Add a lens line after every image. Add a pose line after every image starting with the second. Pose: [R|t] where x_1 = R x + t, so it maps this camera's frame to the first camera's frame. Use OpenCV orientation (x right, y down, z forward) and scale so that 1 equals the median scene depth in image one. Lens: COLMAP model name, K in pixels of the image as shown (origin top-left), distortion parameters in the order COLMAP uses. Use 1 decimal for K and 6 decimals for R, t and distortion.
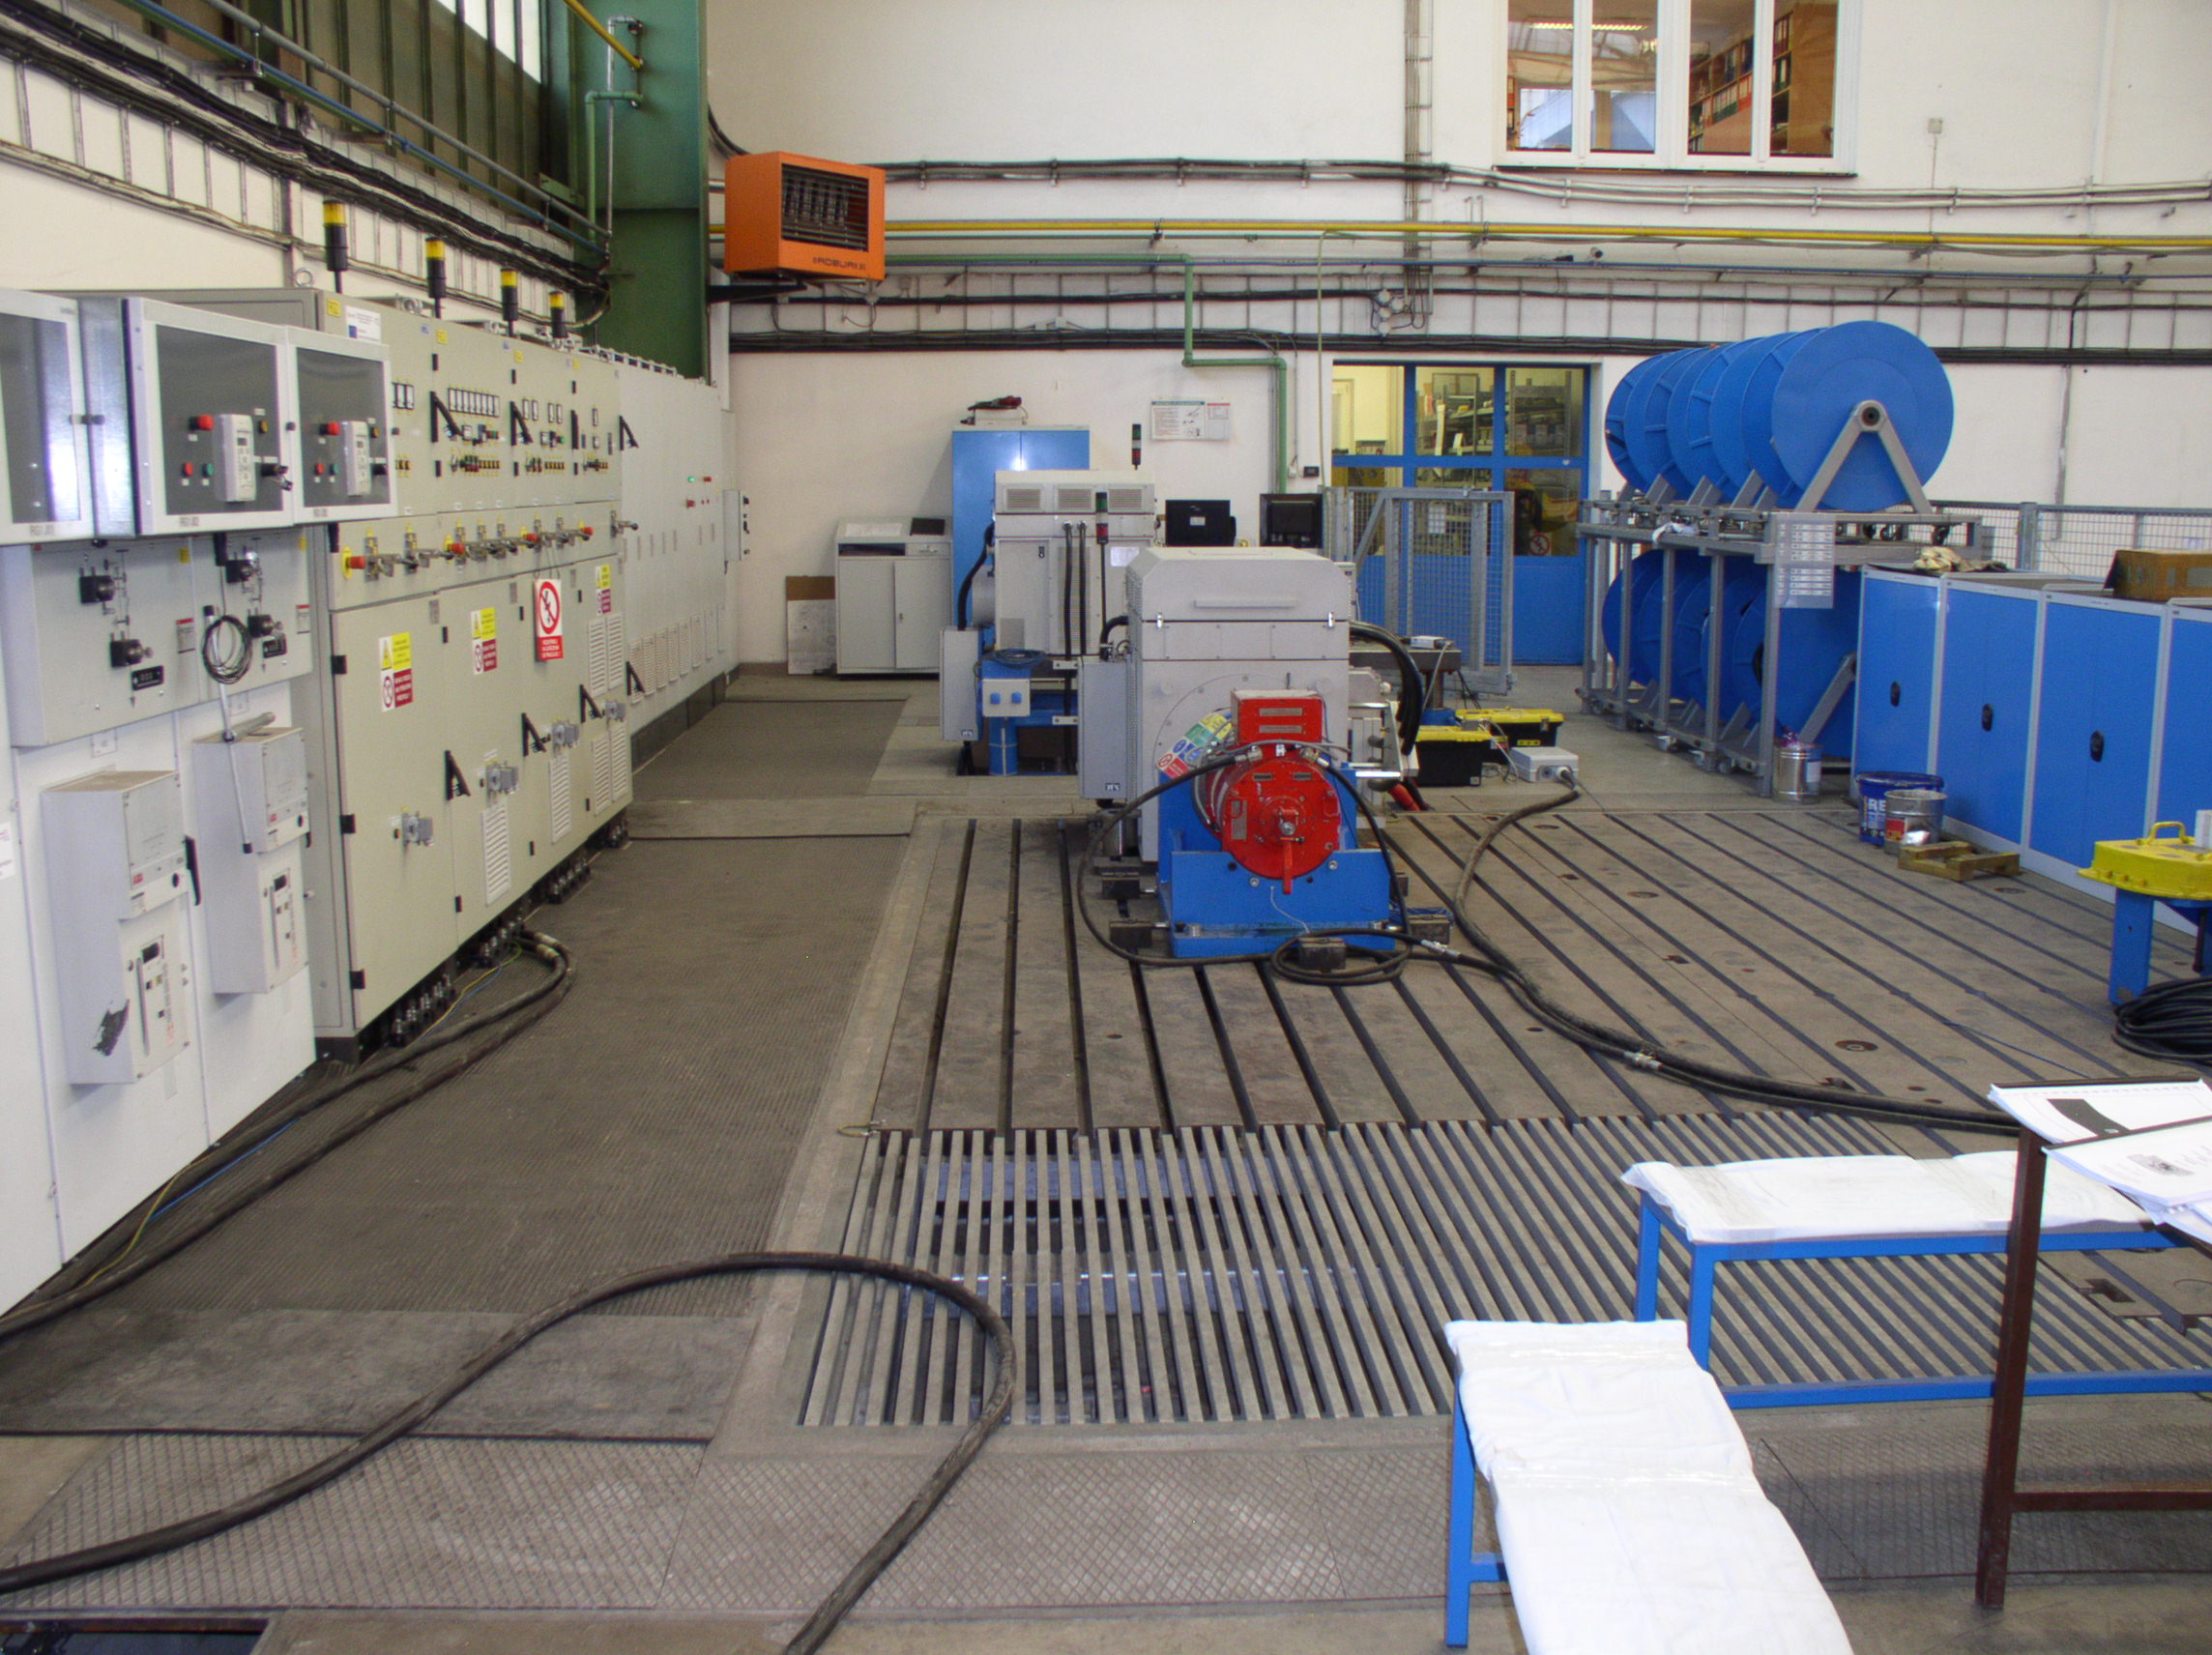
lens RADIAL K [[2101.0, 0, 1086.8], [0, 2101.0, 827.6], [0, 0, 1]] dist [-0.220606, 0.302470]
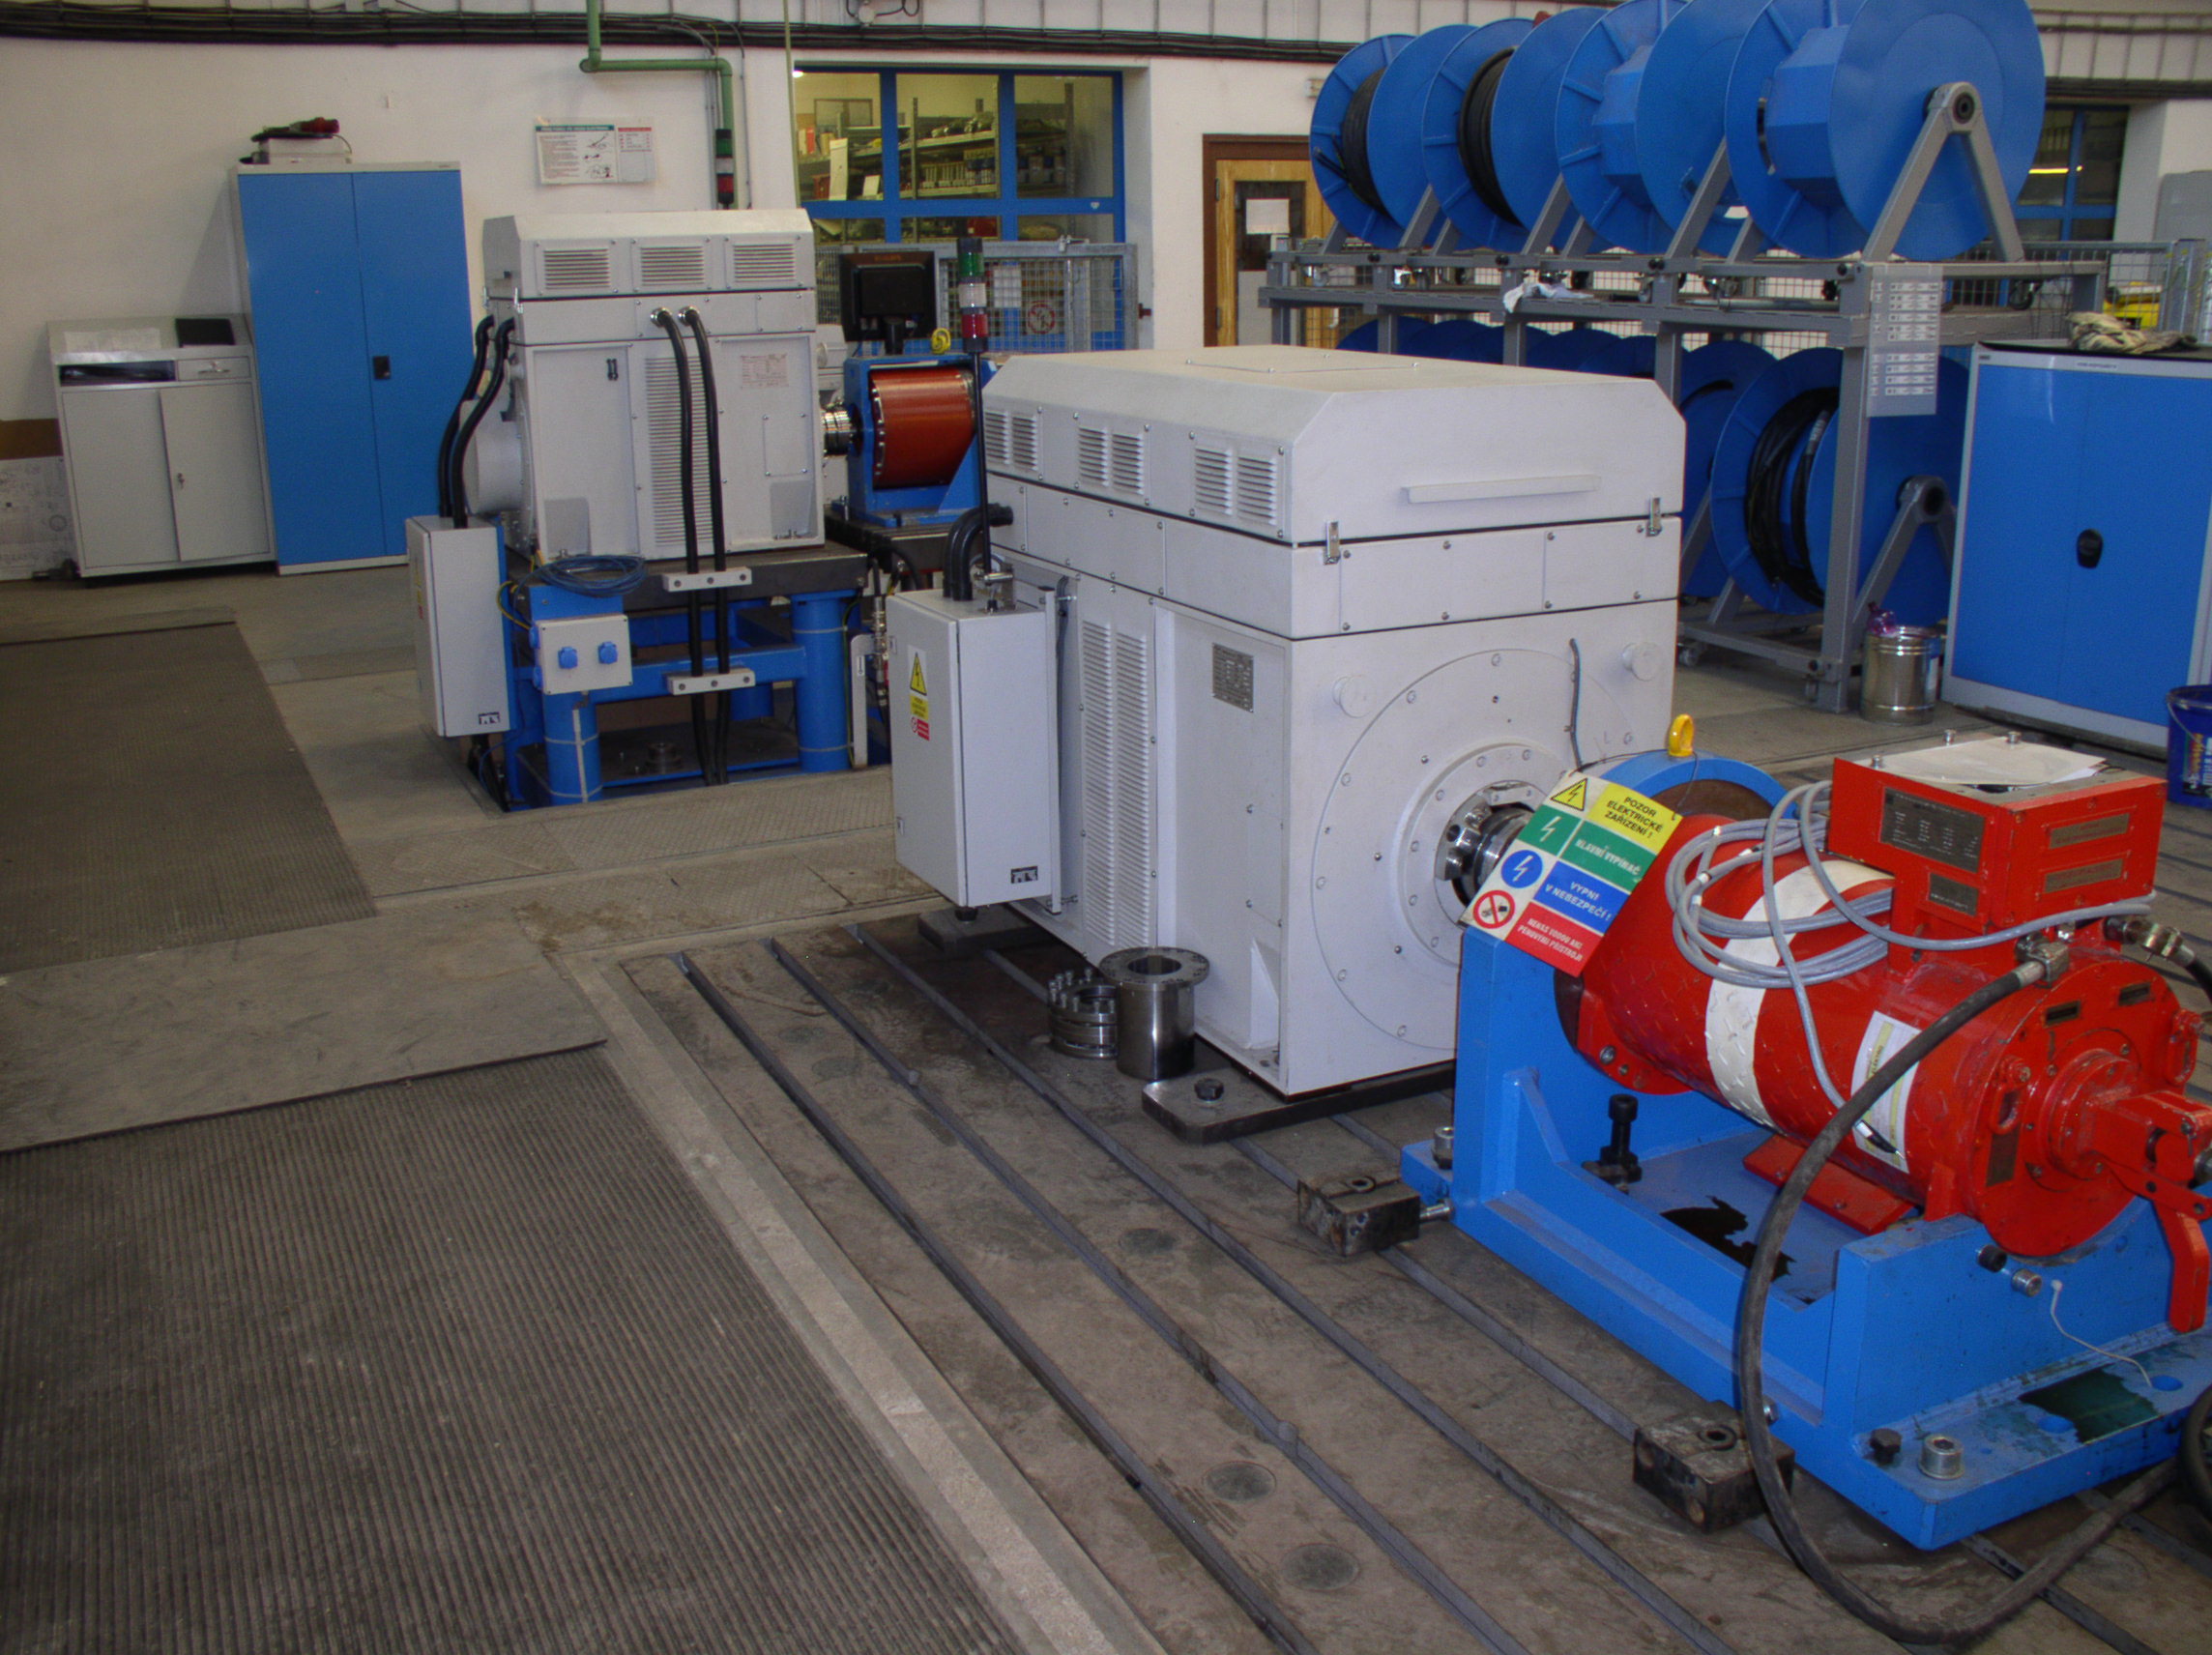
lens RADIAL K [[2101.0, 0, 1086.8], [0, 2101.0, 827.6], [0, 0, 1]] dist [-0.220606, 0.302470]
pose [[0.912595, -0.122991, 0.389928, -0.110598], [0.081064, 0.989179, 0.122283, -0.060515], [-0.400748, -0.079985, 0.912690, 0.397937]]
